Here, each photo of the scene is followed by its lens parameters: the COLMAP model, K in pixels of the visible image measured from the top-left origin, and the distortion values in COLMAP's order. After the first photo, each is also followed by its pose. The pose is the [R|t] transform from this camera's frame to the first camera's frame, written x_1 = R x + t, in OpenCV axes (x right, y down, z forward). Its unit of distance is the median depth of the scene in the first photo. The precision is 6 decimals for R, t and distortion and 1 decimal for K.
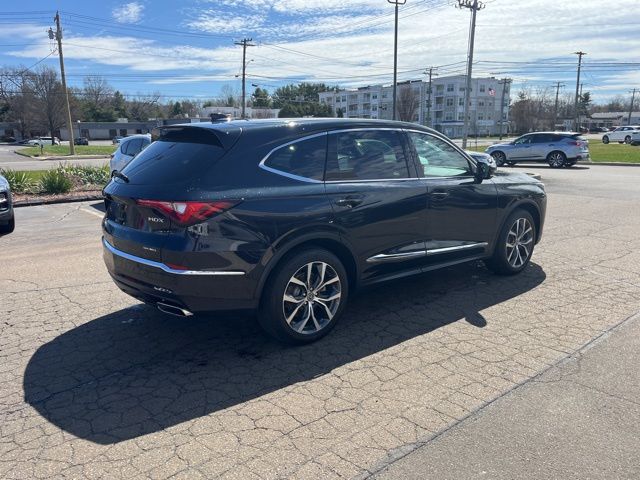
lens RADIAL K [[481.6, 0, 318.5], [0, 481.6, 244.0], [0, 0, 1]] dist [0.078284, -0.101183]
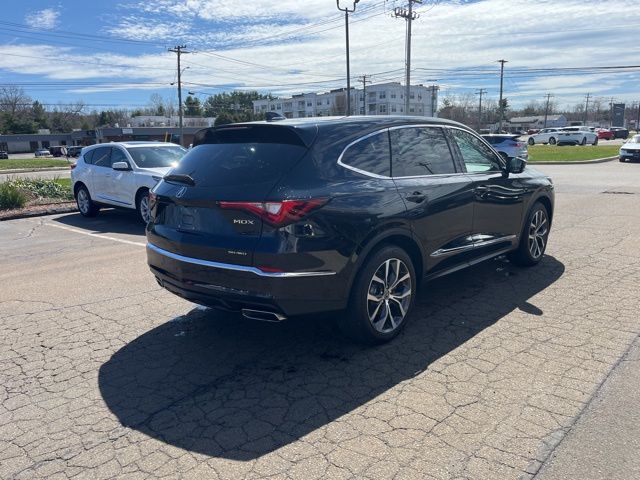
lens RADIAL K [[481.6, 0, 318.5], [0, 481.6, 246.1], [0, 0, 1]] dist [0.078284, -0.101183]
pose [[0.990768, -0.047927, 0.126817, -0.068528], [0.049336, 0.998750, -0.007994, 0.002760], [-0.126276, 0.014176, 0.991894, 0.009654]]
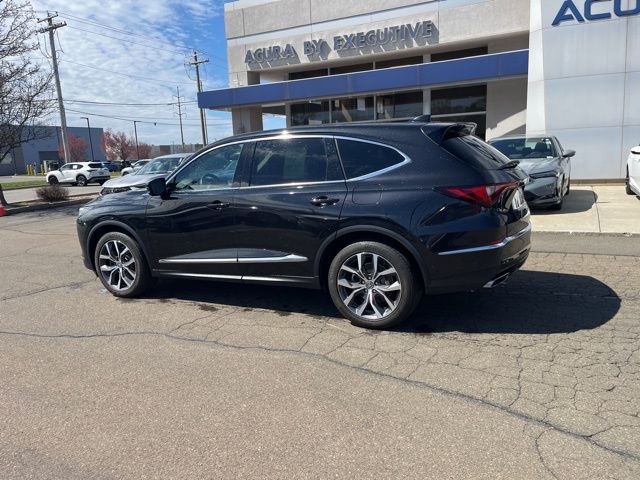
lens RADIAL K [[481.6, 0, 318.0], [0, 481.6, 240.1], [0, 0, 1]] dist [0.078284, -0.101183]
pose [[-0.398811, -0.127428, 0.908137, -0.316939], [0.252304, 0.936833, 0.242254, -0.090426], [-0.881642, 0.325740, -0.341468, 0.459592]]
